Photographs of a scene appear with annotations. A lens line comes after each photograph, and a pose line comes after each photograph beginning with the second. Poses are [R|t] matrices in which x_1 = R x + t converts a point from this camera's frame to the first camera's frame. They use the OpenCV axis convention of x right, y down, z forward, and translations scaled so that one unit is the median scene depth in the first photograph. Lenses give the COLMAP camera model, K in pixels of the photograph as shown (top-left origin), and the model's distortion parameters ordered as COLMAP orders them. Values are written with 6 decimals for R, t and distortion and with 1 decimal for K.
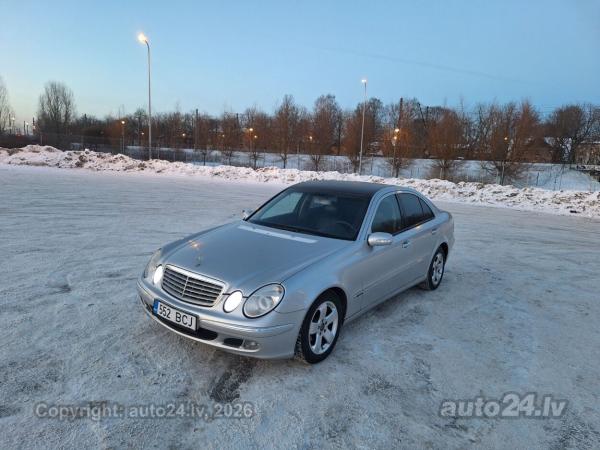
lens RADIAL K [[401.6, 0, 301.3], [0, 401.6, 228.5], [0, 0, 1]] dist [0.042053, -0.030839]
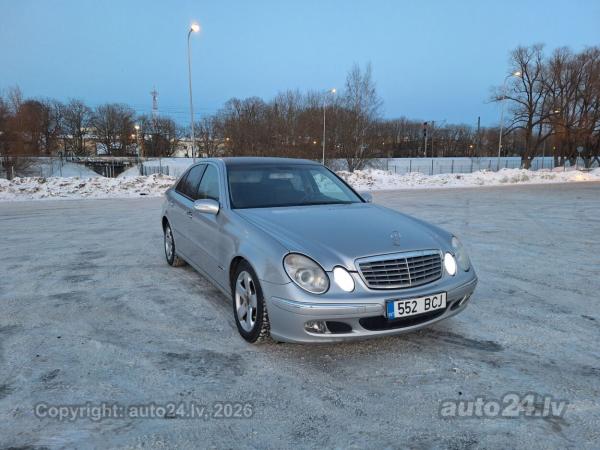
lens RADIAL K [[401.6, 0, 297.0], [0, 401.6, 223.3], [0, 0, 1]] dist [0.042053, -0.030839]
pose [[0.433820, -0.177968, 0.883248, -1.104704], [0.175868, 0.978168, 0.110713, -0.083314], [-0.883669, 0.107306, 0.455648, 0.814641]]
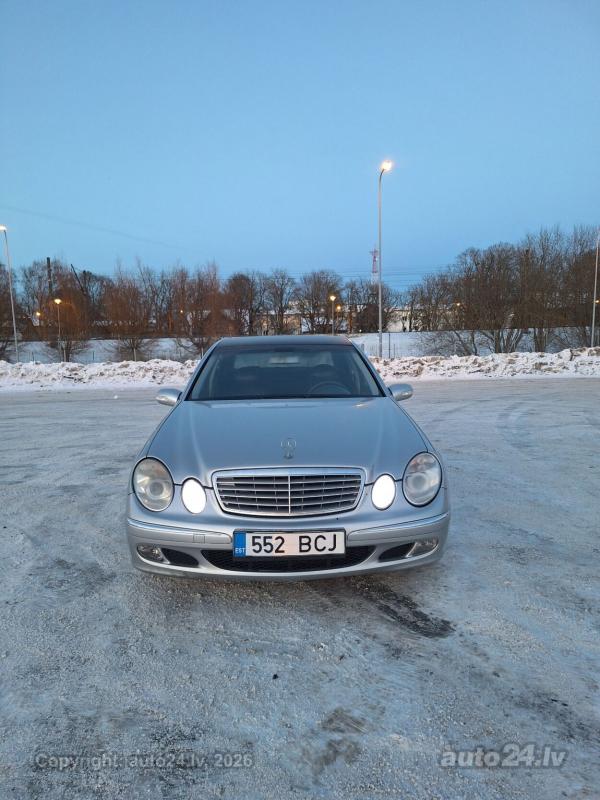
lens RADIAL K [[535.5, 0, 297.5], [0, 535.5, 401.1], [0, 0, 1]] dist [0.042053, -0.030839]
pose [[0.785398, -0.133840, 0.604348, -0.738147], [0.168810, 0.985648, -0.001099, 0.012473], [-0.595527, 0.102883, 0.796720, 0.348829]]
